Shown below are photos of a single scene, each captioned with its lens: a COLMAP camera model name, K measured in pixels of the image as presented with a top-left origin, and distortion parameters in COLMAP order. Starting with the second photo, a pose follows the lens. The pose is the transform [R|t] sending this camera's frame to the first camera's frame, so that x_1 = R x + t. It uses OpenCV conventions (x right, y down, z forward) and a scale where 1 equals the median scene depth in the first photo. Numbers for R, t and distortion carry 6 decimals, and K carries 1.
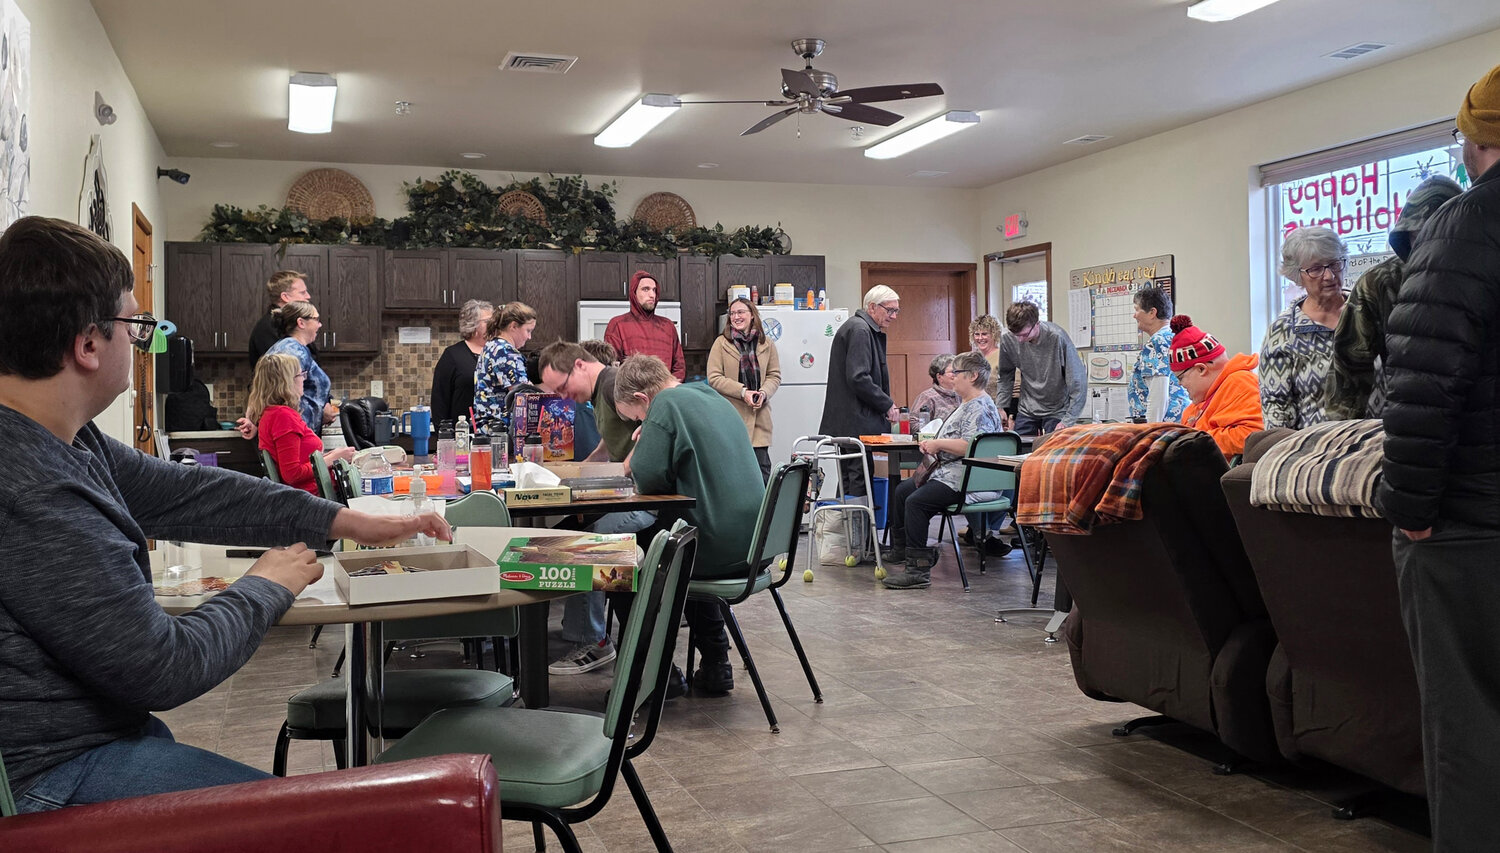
lens RADIAL K [[1285.7, 0, 750.0], [0, 1285.7, 426.5], [0, 0, 1]] dist [0.014473, 0.003998]
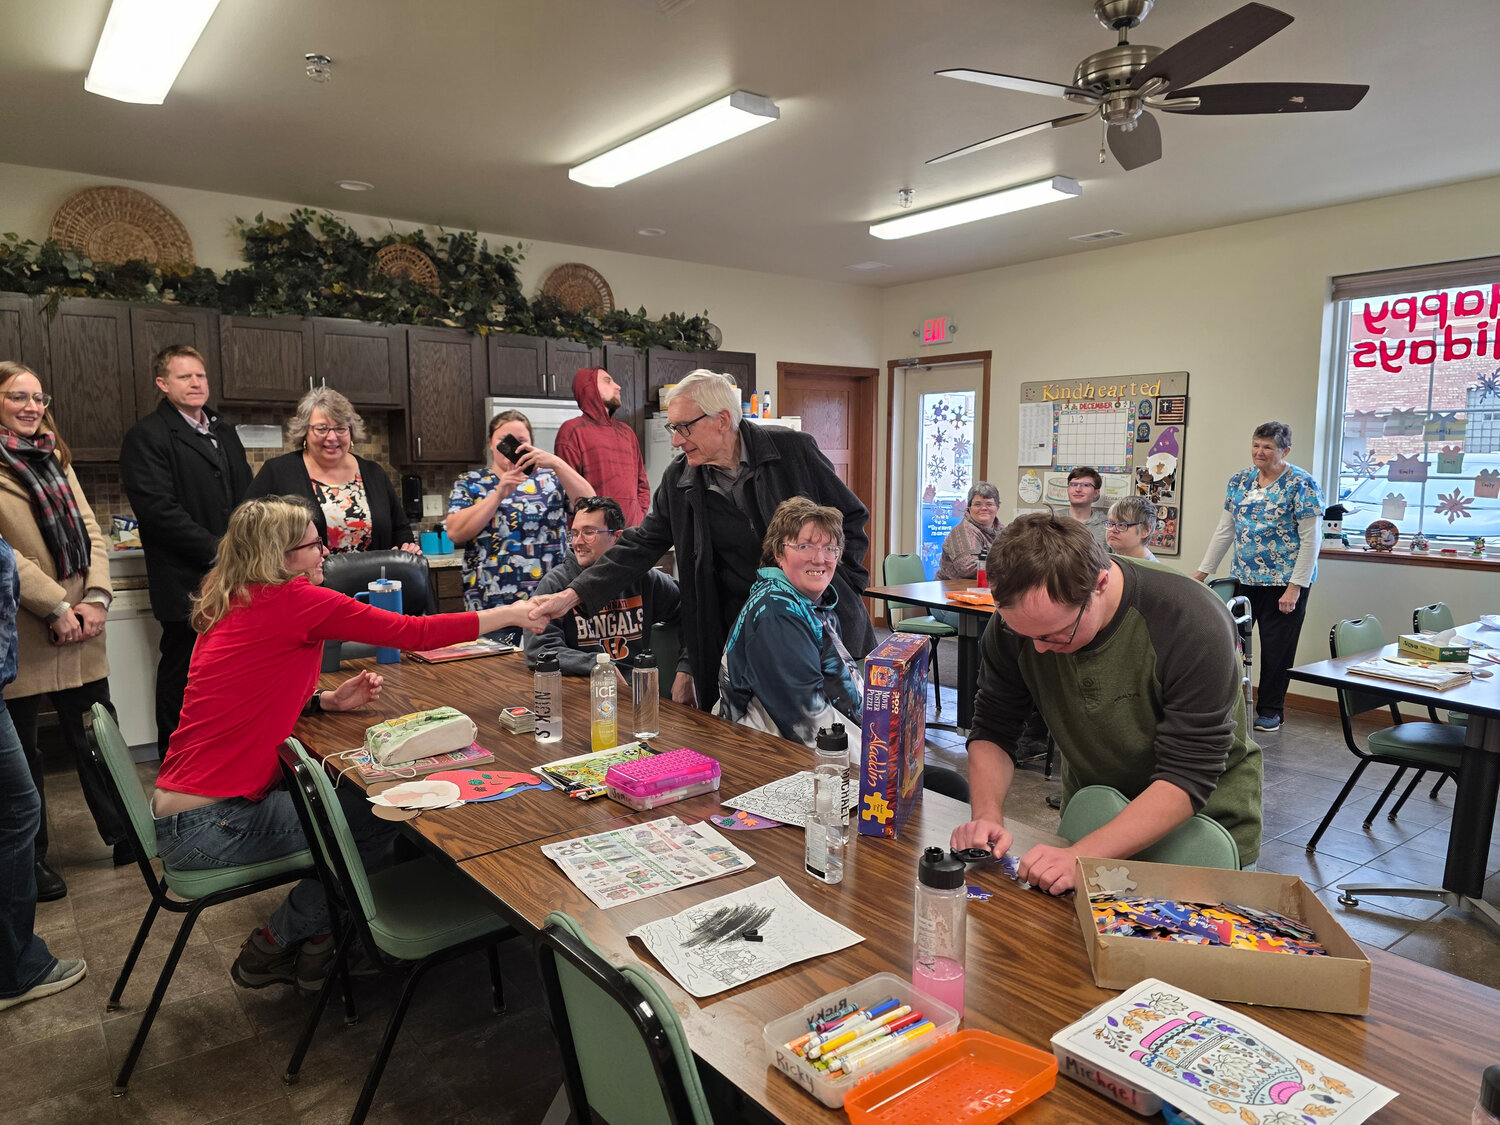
lens RADIAL K [[1004.9, 0, 750.4], [0, 1004.9, 602.0], [0, 0, 1]] dist [-0.001537, -0.004847]
pose [[0.947776, -0.029266, 0.317592, -0.181567], [-0.005059, 0.994276, 0.106720, -0.040453], [-0.318898, -0.102754, 0.942203, 0.367670]]
